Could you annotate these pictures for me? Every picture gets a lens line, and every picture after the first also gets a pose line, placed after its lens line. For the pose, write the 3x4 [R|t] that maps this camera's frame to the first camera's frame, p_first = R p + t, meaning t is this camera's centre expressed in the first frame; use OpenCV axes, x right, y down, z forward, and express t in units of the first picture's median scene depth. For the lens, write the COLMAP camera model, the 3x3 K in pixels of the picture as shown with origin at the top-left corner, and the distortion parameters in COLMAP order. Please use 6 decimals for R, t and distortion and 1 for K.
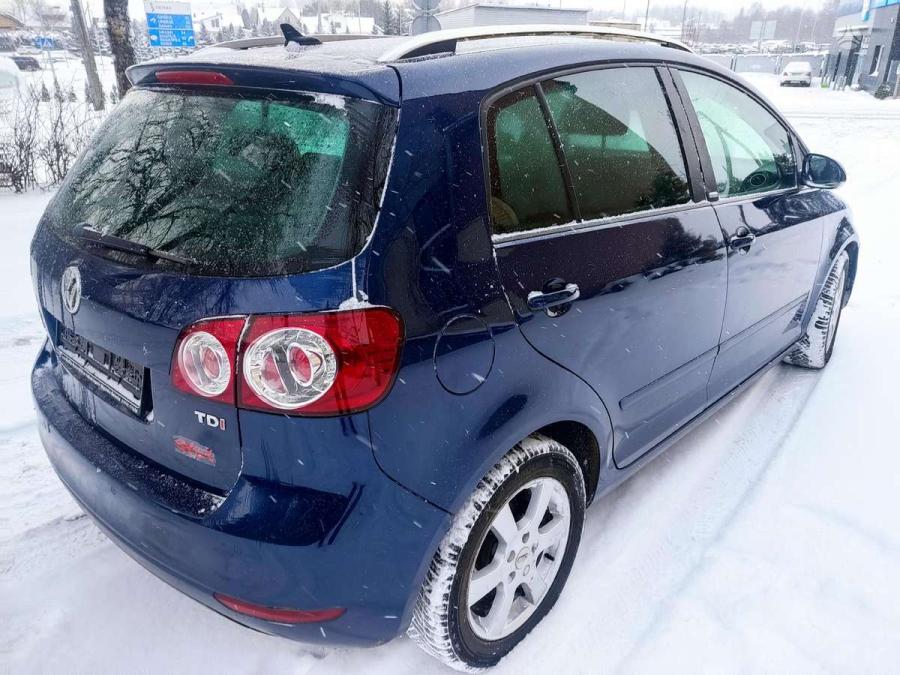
lens RADIAL K [[690.4, 0, 450.0], [0, 690.4, 337.5], [0, 0, 1]] dist [0.050477, -0.033646]
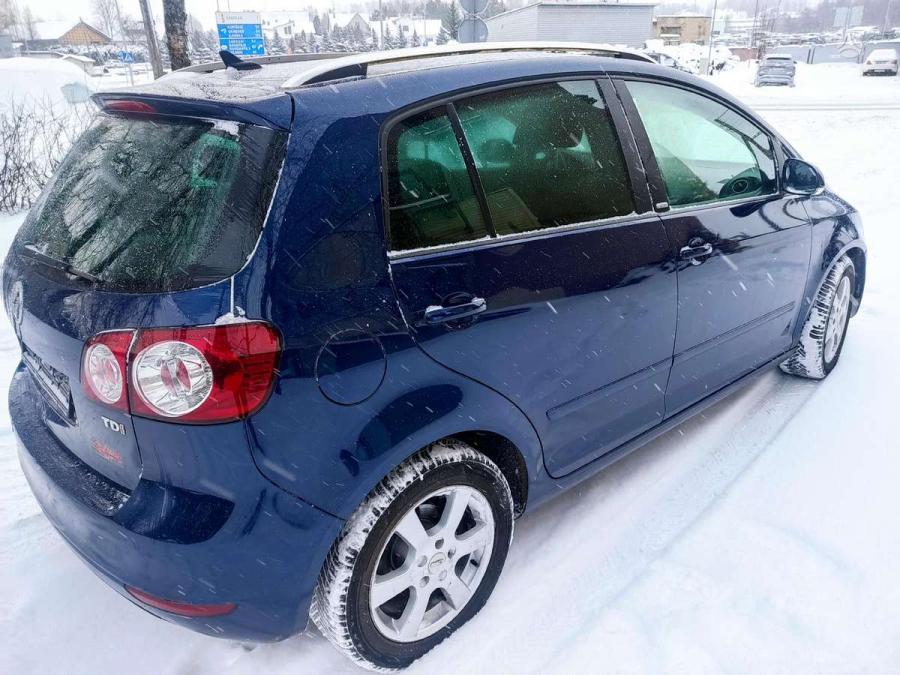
lens RADIAL K [[691.6, 0, 451.6], [0, 691.6, 335.0], [0, 0, 1]] dist [0.057521, -0.056516]
pose [[0.994863, 0.008915, -0.100841, 0.233065], [-0.009155, 0.999956, -0.001913, -0.019183], [0.100819, 0.002826, 0.994901, -0.023943]]
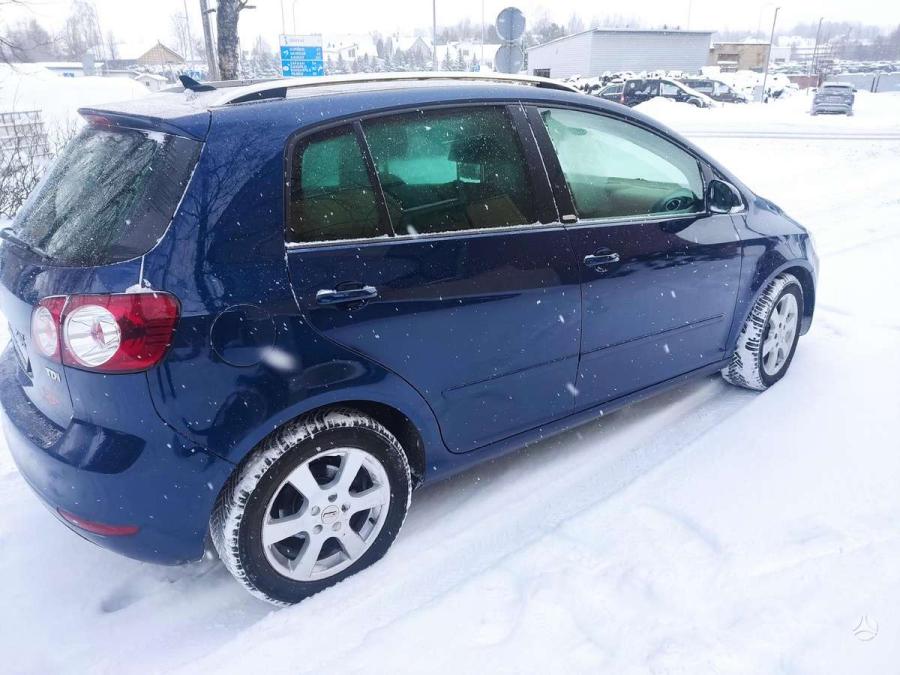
lens RADIAL K [[690.7, 0, 459.4], [0, 690.7, 332.3], [0, 0, 1]] dist [0.092968, -0.154743]
pose [[0.982940, 0.048811, -0.177332, 0.532430], [-0.055157, 0.997995, -0.031031, 0.030895], [0.175462, 0.040282, 0.983662, -0.152997]]
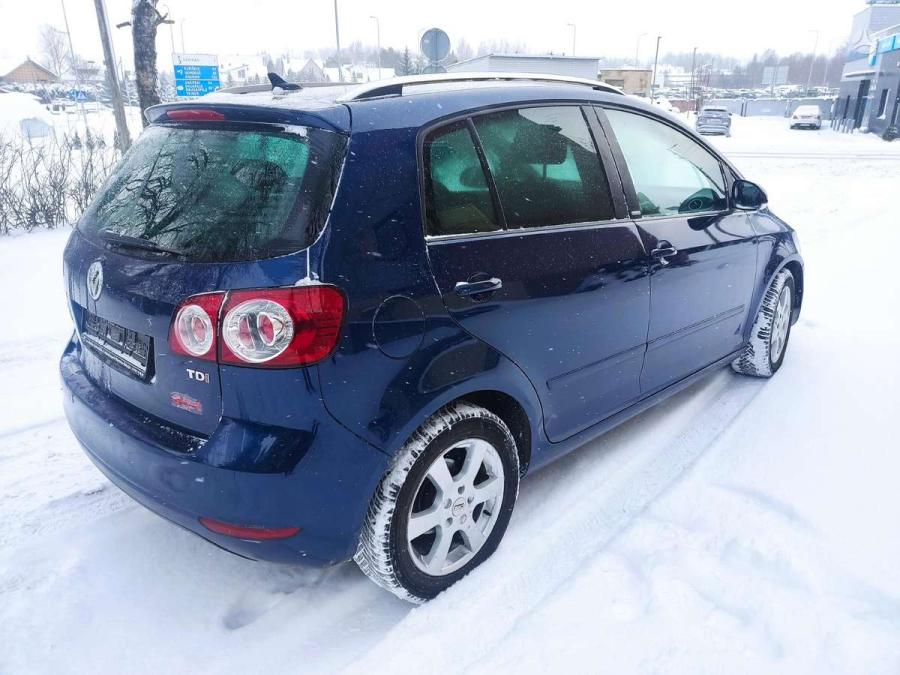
lens RADIAL K [[697.9, 0, 447.4], [0, 697.9, 338.6], [0, 0, 1]] dist [0.062588, -0.063169]
pose [[0.999473, 0.001389, -0.032438, 0.126843], [-0.003394, 0.998080, -0.061841, 0.105345], [0.032290, 0.061918, 0.997559, -0.229116]]
